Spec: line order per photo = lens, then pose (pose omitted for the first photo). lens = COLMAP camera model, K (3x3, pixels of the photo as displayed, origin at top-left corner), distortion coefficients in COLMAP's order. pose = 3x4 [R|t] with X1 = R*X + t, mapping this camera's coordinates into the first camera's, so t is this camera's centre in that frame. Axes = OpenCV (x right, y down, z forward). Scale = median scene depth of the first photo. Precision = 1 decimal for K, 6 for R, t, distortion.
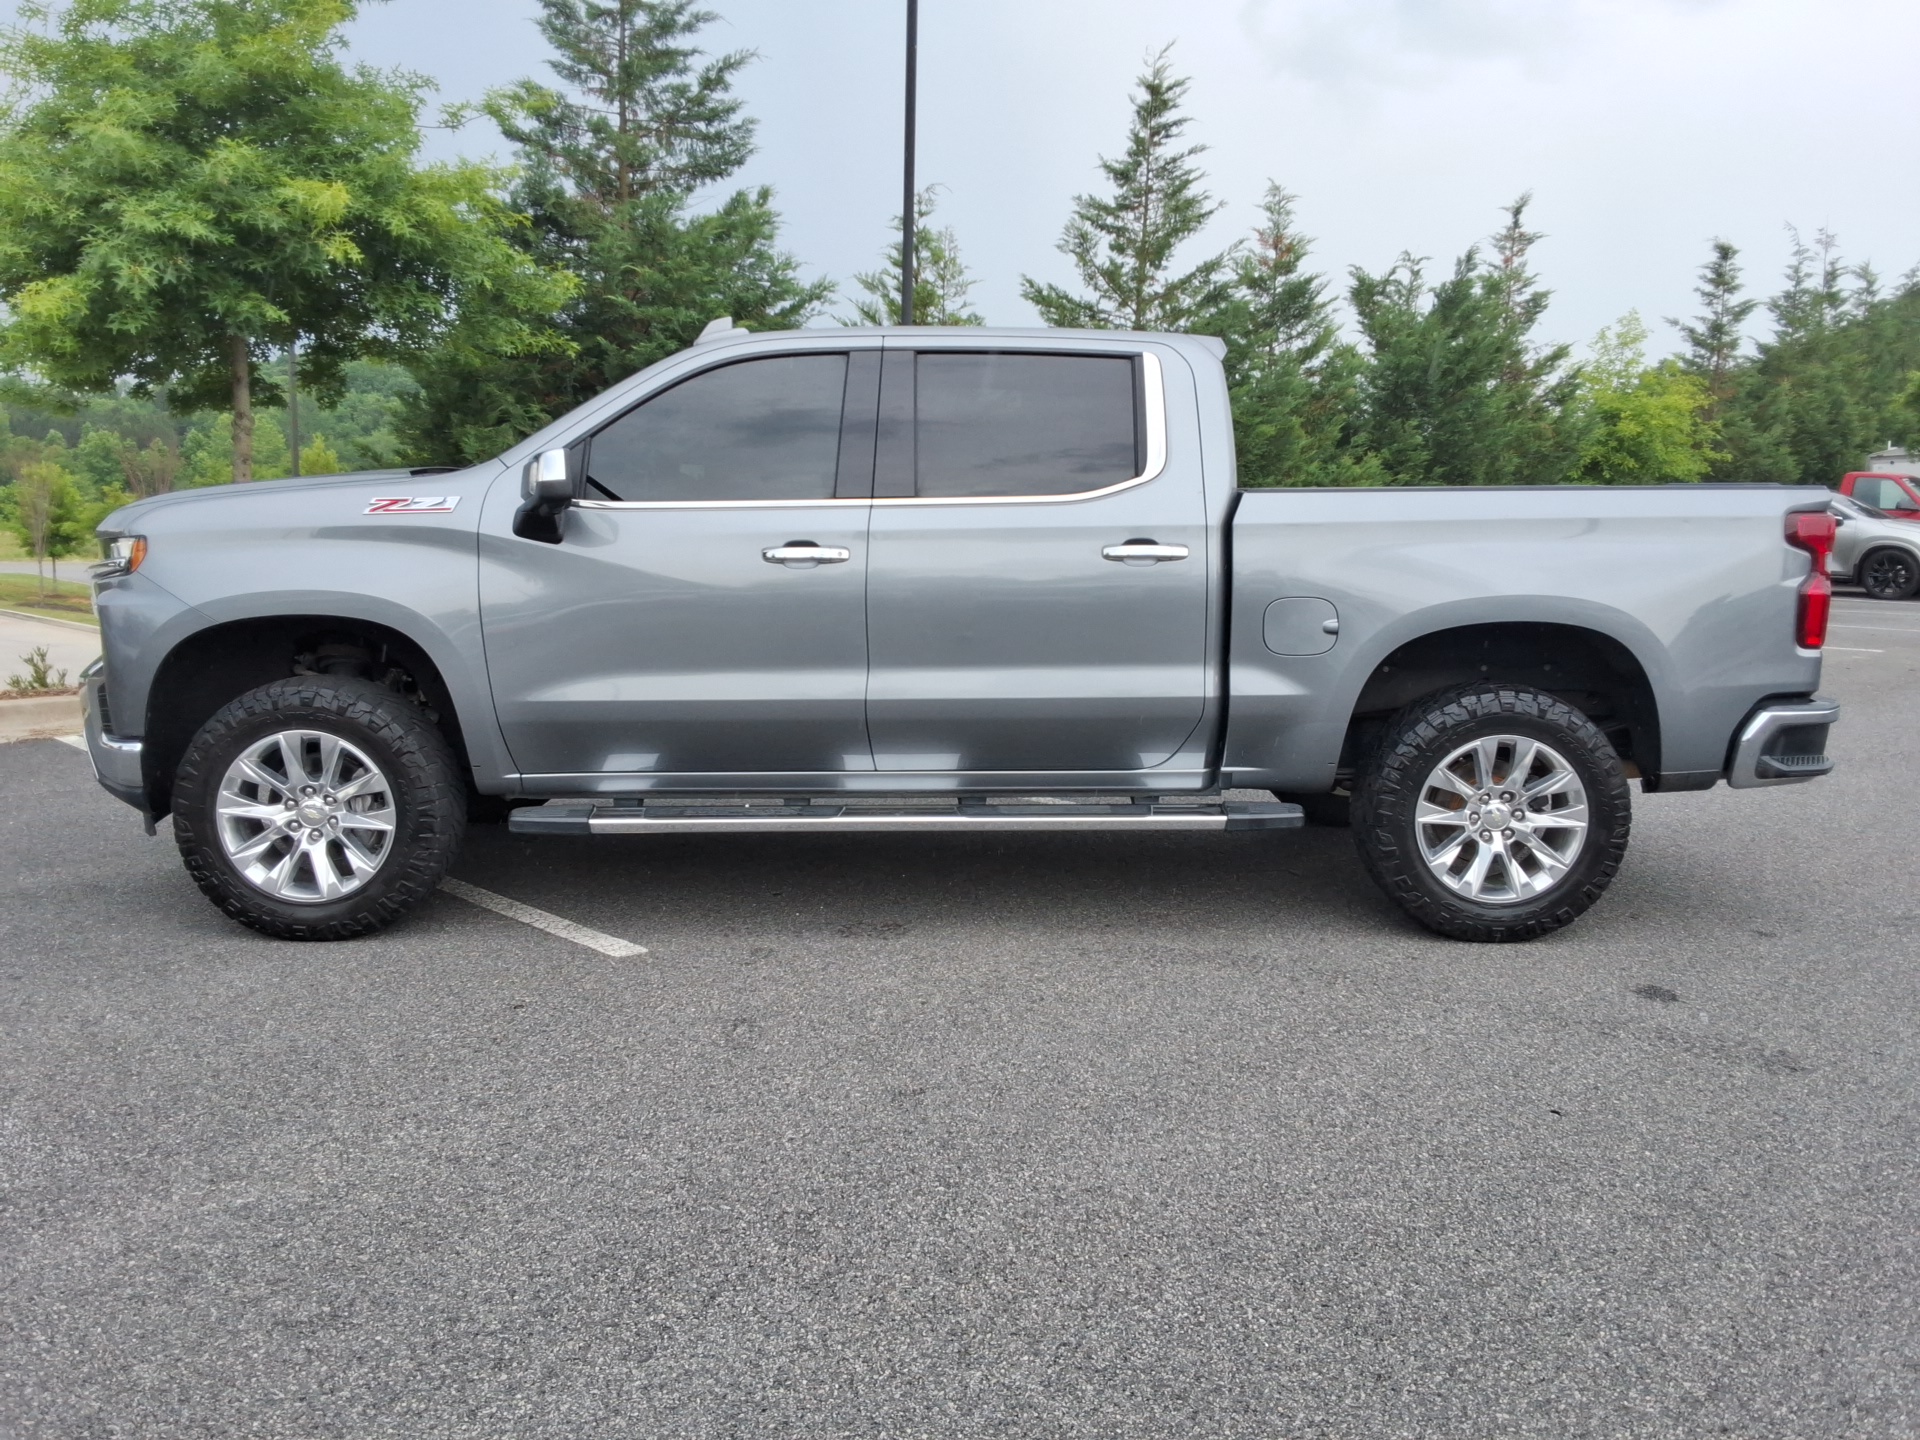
lens RADIAL K [[1533.3, 0, 966.9], [0, 1533.3, 725.8], [0, 0, 1]] dist [0.098194, -0.149097]
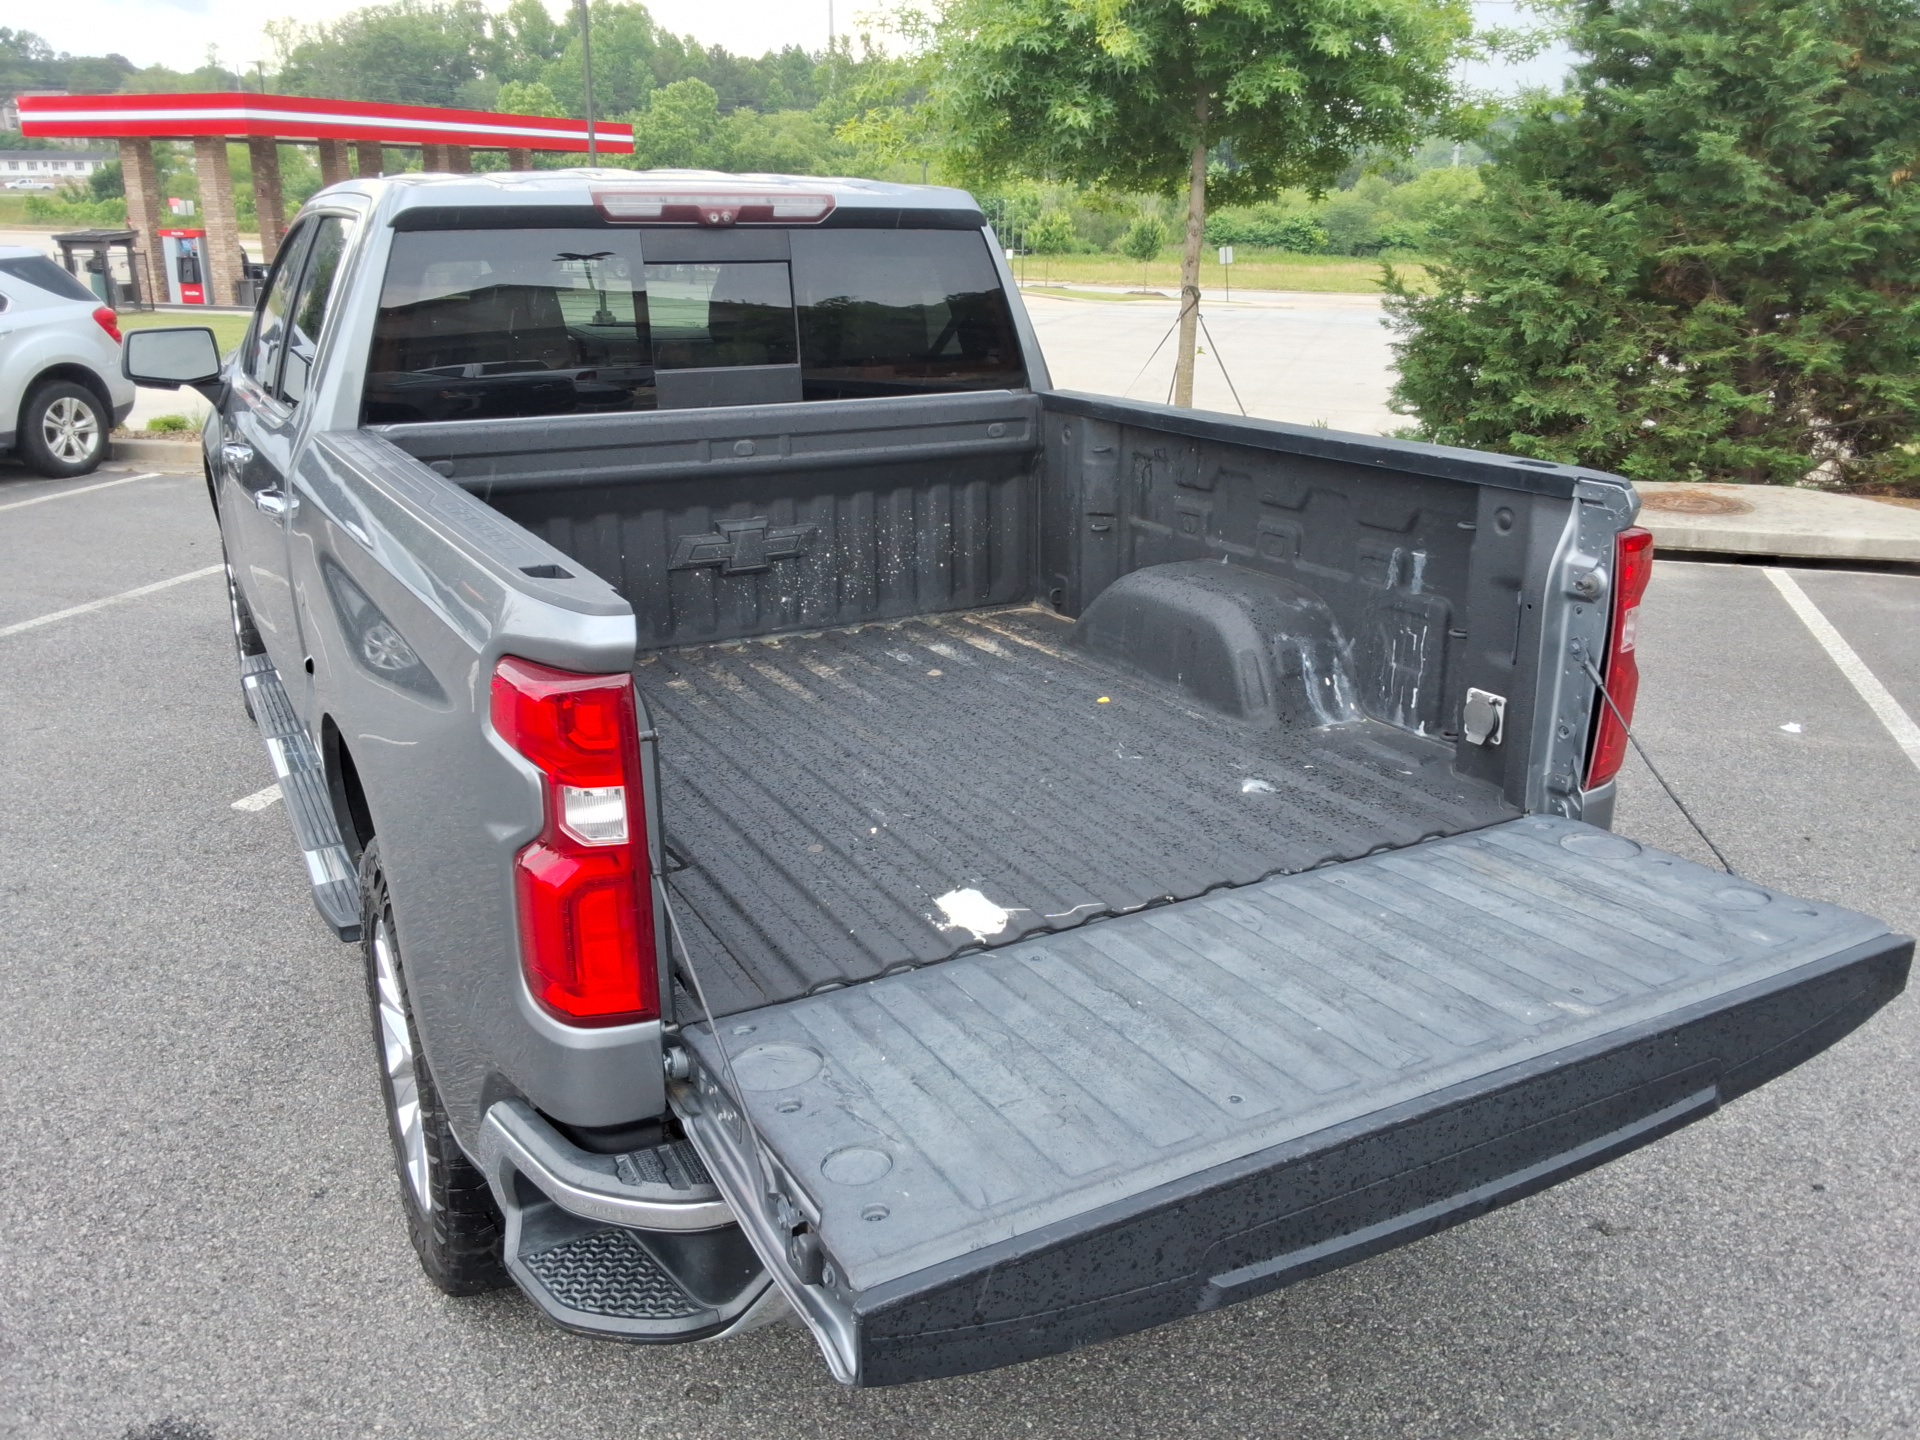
lens RADIAL K [[1533.3, 0, 973.6], [0, 1533.3, 721.0], [0, 0, 1]] dist [0.098194, -0.149097]
pose [[0.452105, 0.262575, -0.852441, 0.321119], [-0.125777, 0.964907, 0.230510, -0.078199], [0.883052, 0.003003, 0.469265, 0.327650]]
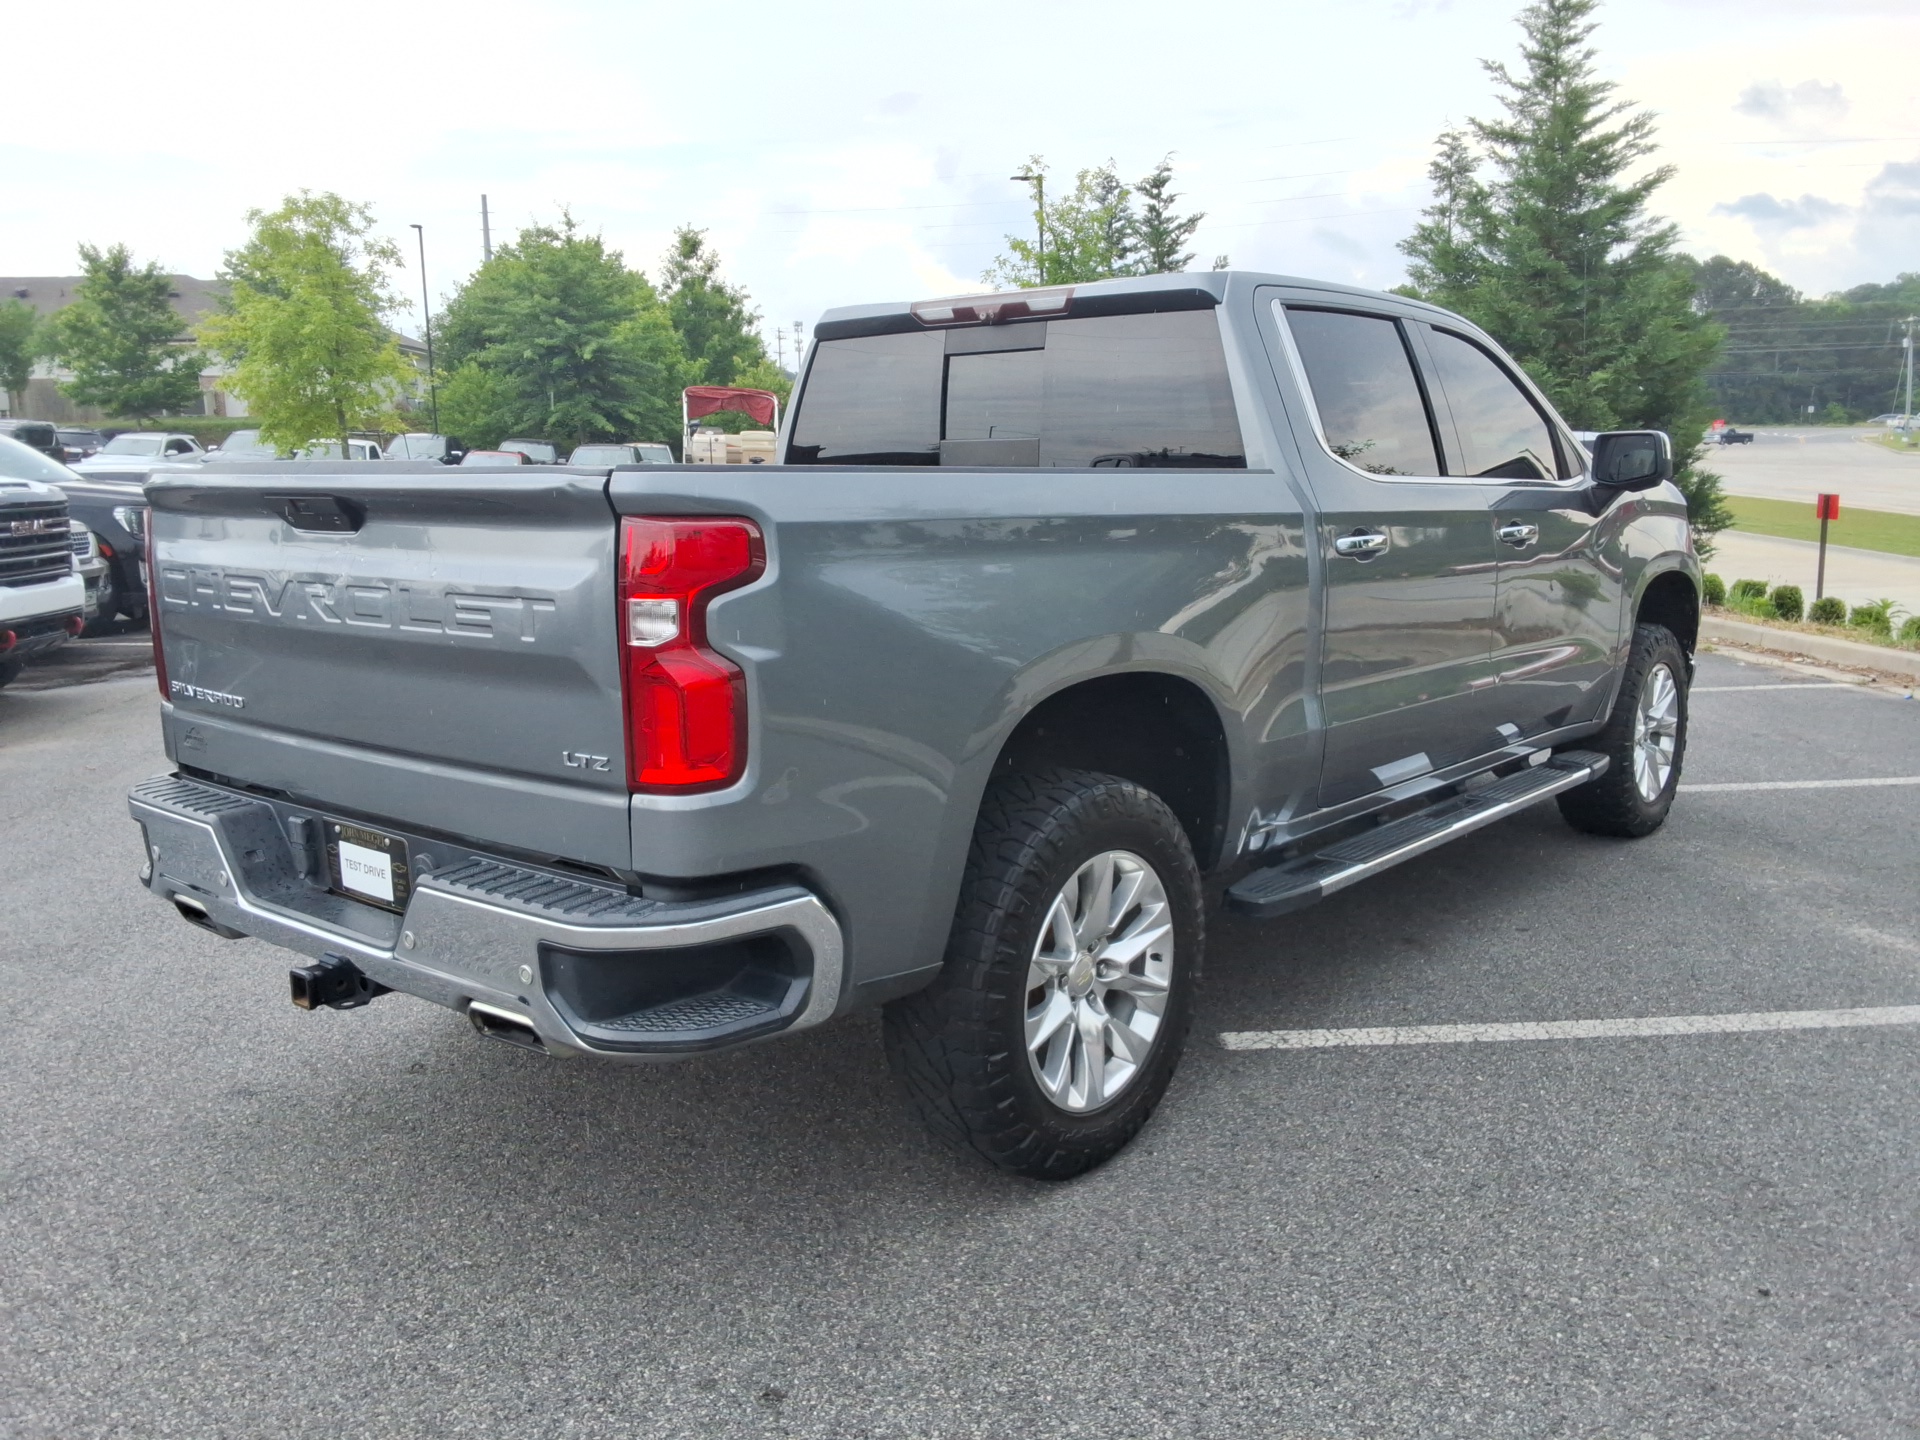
lens RADIAL K [[1533.3, 0, 973.4], [0, 1533.3, 718.8], [0, 0, 1]] dist [0.098194, -0.149097]
pose [[-0.652588, 0.115998, -0.748781, 0.303601], [-0.113621, 0.962058, 0.248063, -0.092610], [0.749146, 0.246960, -0.614647, 0.615719]]
